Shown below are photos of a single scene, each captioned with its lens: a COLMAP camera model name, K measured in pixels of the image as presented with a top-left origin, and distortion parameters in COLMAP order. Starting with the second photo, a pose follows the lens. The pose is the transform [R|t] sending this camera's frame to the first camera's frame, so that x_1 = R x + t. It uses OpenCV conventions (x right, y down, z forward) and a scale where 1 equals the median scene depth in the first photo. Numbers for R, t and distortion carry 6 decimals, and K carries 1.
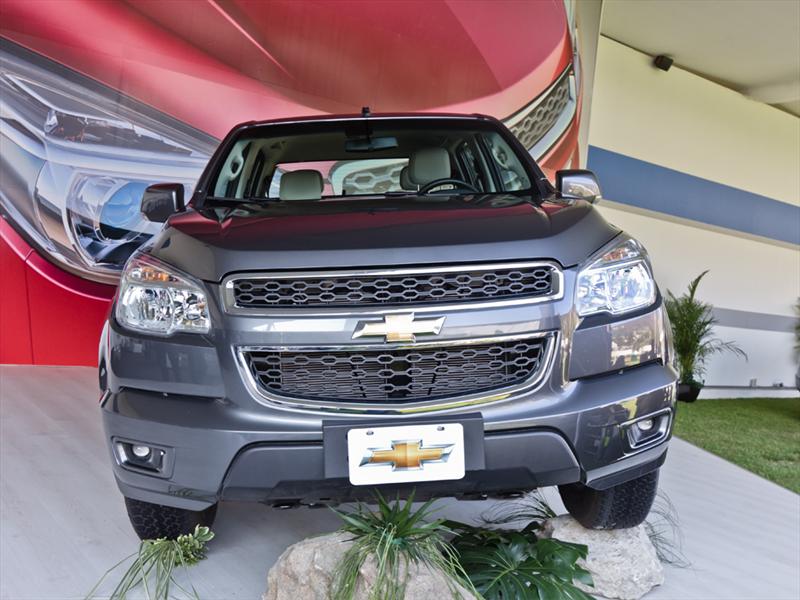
lens RADIAL K [[765.8, 0, 400.0], [0, 765.8, 300.0], [0, 0, 1]] dist [0.001563, -0.007688]
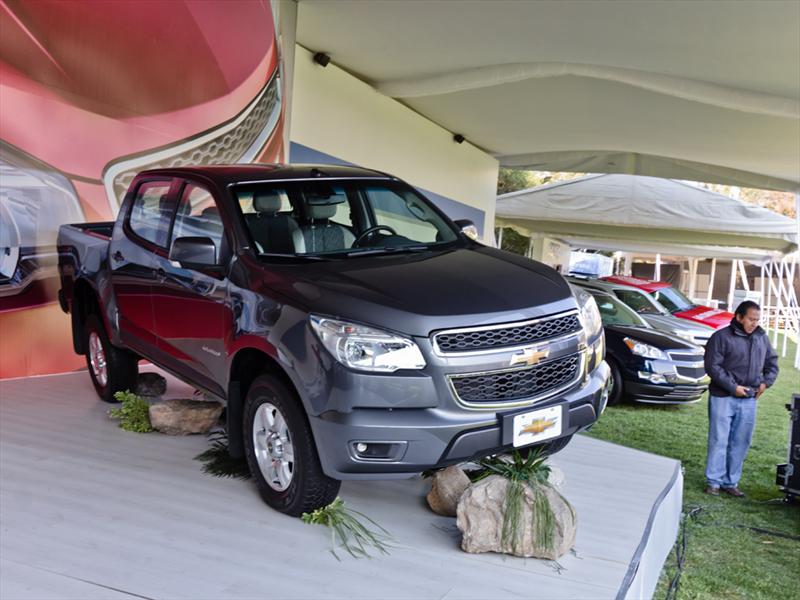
lens RADIAL K [[765.8, 0, 400.0], [0, 765.8, 300.0], [0, 0, 1]] dist [0.001563, -0.007688]
pose [[0.874433, -0.052328, 0.482316, -0.239124], [0.028499, 0.997990, 0.056608, -0.043572], [-0.484308, -0.035755, 0.874167, -0.086681]]
